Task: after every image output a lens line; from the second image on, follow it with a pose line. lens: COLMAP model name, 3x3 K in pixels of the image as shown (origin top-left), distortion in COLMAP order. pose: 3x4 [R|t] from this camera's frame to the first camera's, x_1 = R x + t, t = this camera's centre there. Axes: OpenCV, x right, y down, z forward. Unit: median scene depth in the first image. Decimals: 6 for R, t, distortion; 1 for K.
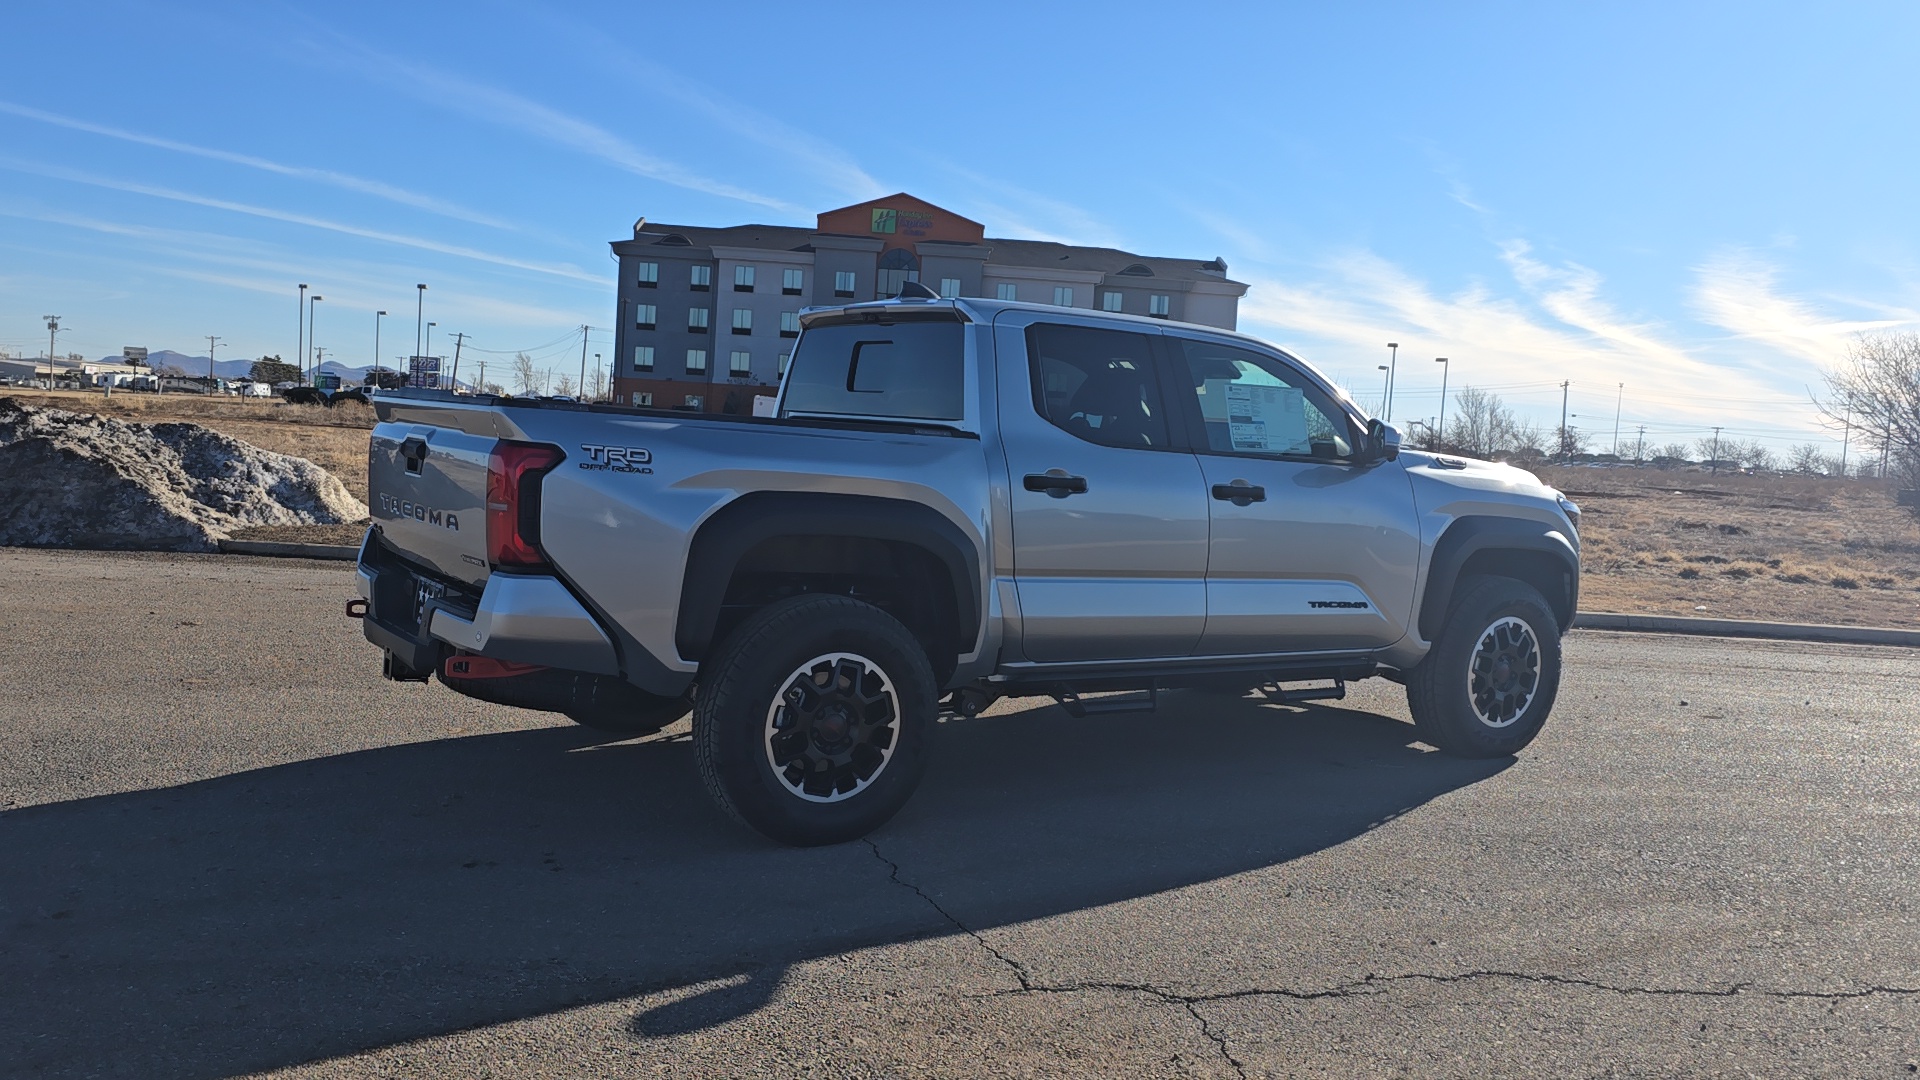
lens RADIAL K [[1602.6, 0, 960.0], [0, 1602.6, 540.0], [0, 0, 1]] dist [-0.007568, -0.000393]
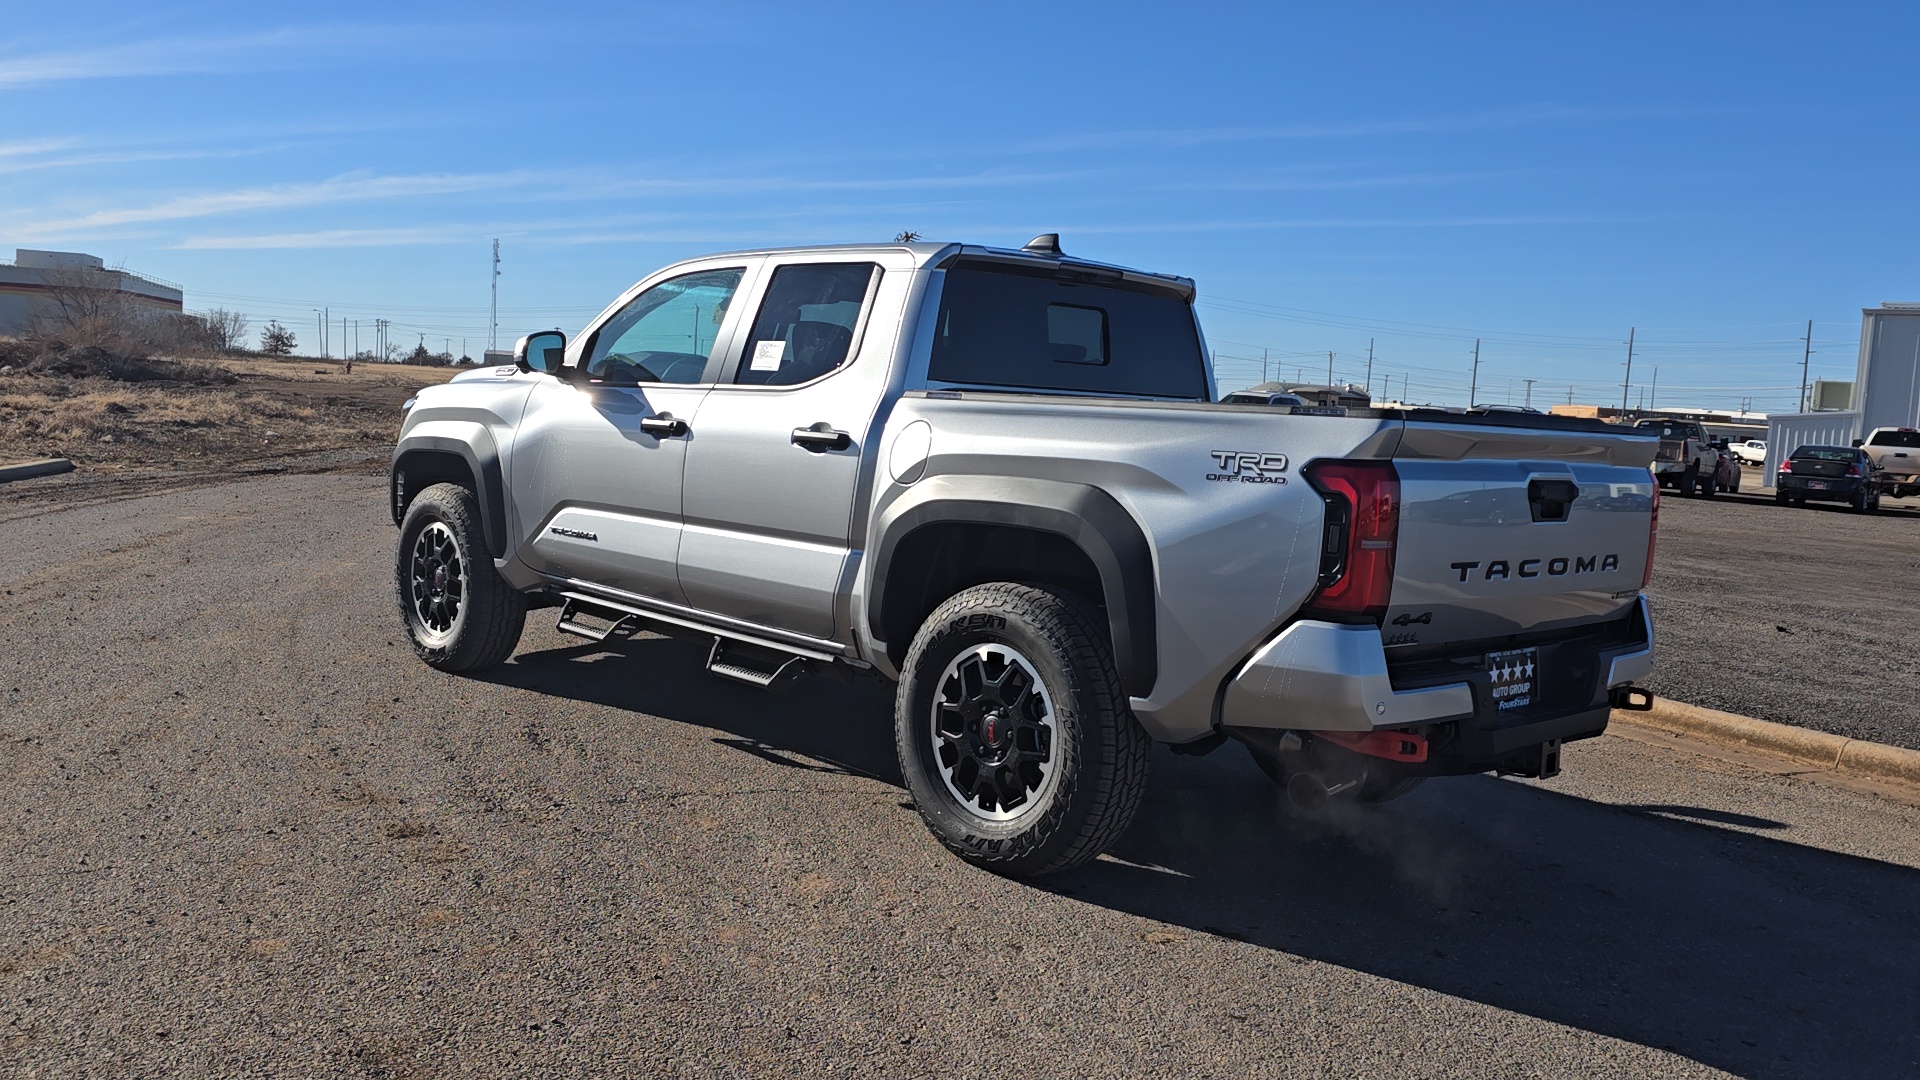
lens RADIAL K [[1618.7, 0, 955.7], [0, 1618.7, 546.0], [0, 0, 1]] dist [-0.008452, -0.005447]
pose [[-0.228811, -0.160422, 0.960162, -0.107996], [-0.004642, 0.986497, 0.163715, -0.016378], [-0.973460, 0.033003, -0.226466, 0.152811]]
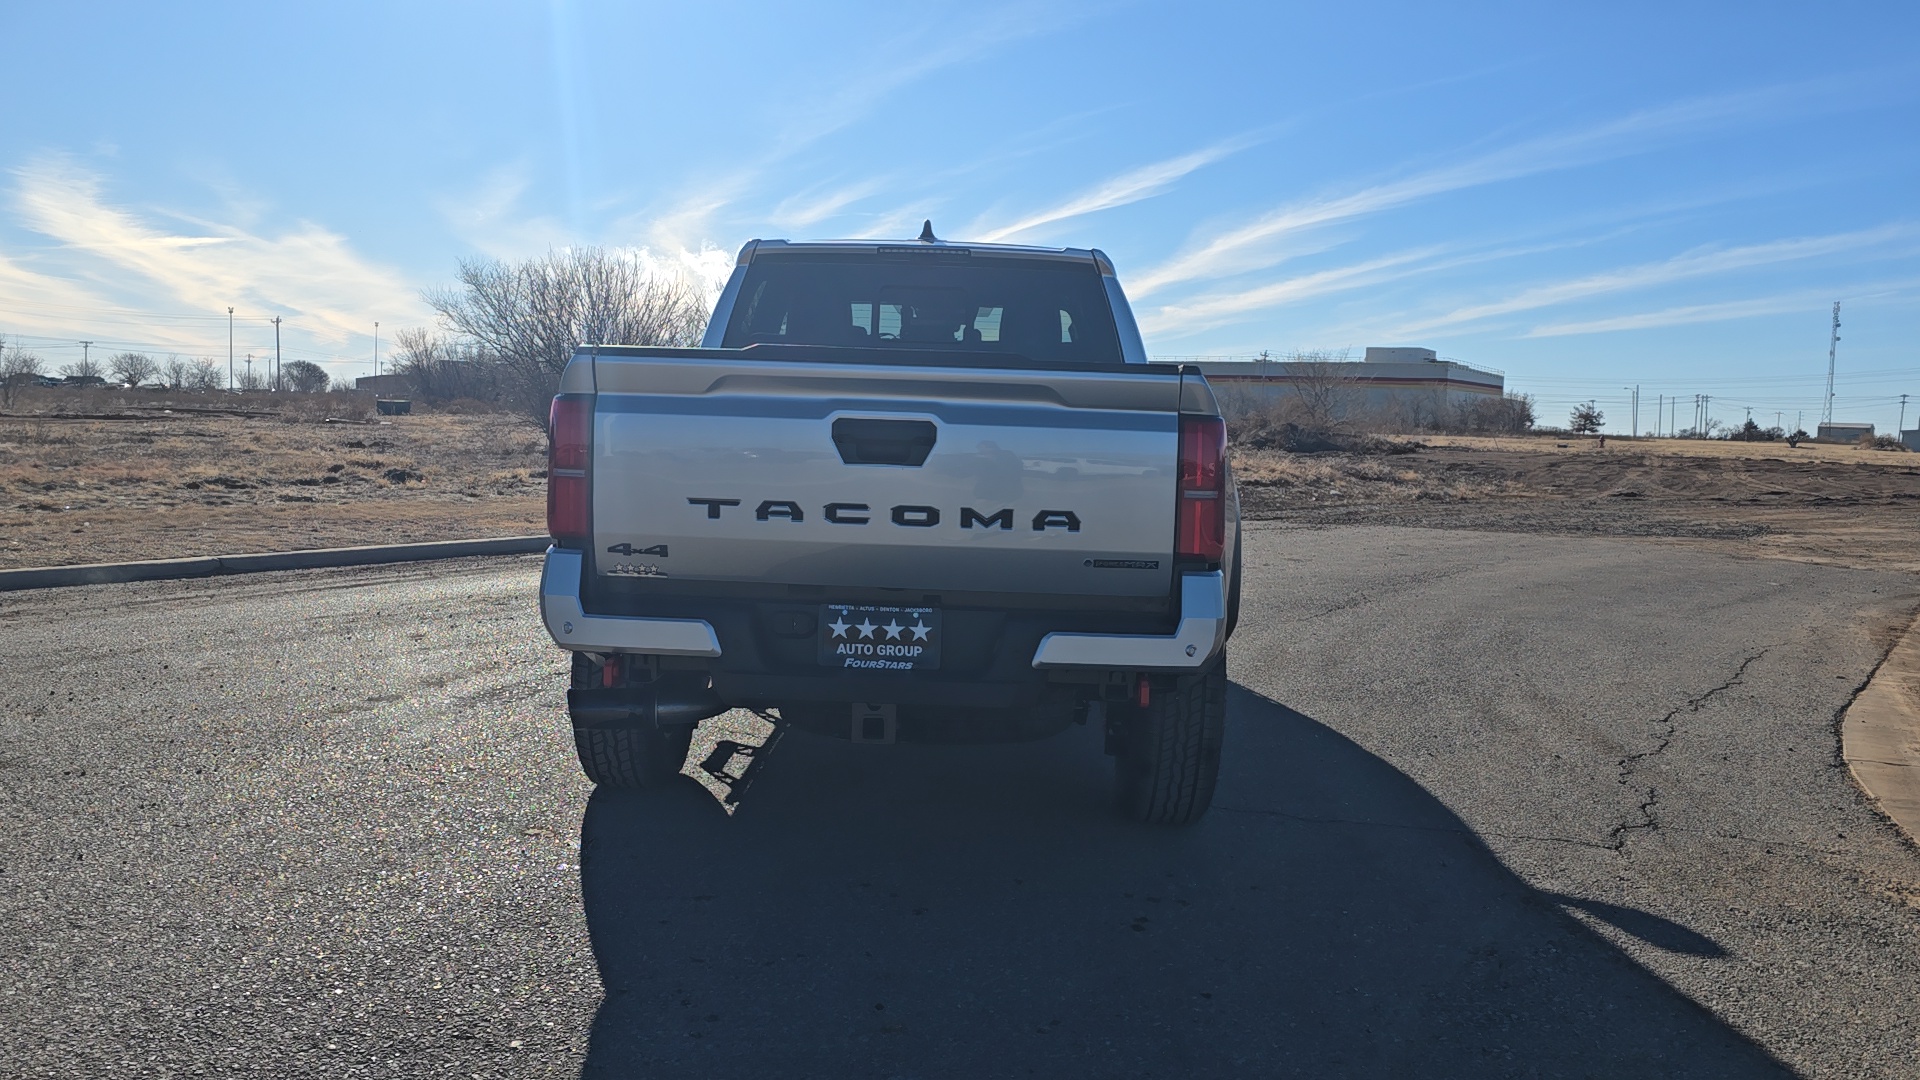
lens RADIAL K [[1618.7, 0, 955.7], [0, 1618.7, 546.0], [0, 0, 1]] dist [-0.008452, -0.005447]
pose [[0.559110, -0.105672, 0.822332, -0.096025], [0.059054, 0.994401, 0.087633, -0.006686], [-0.826988, -0.000435, 0.562220, 0.057071]]
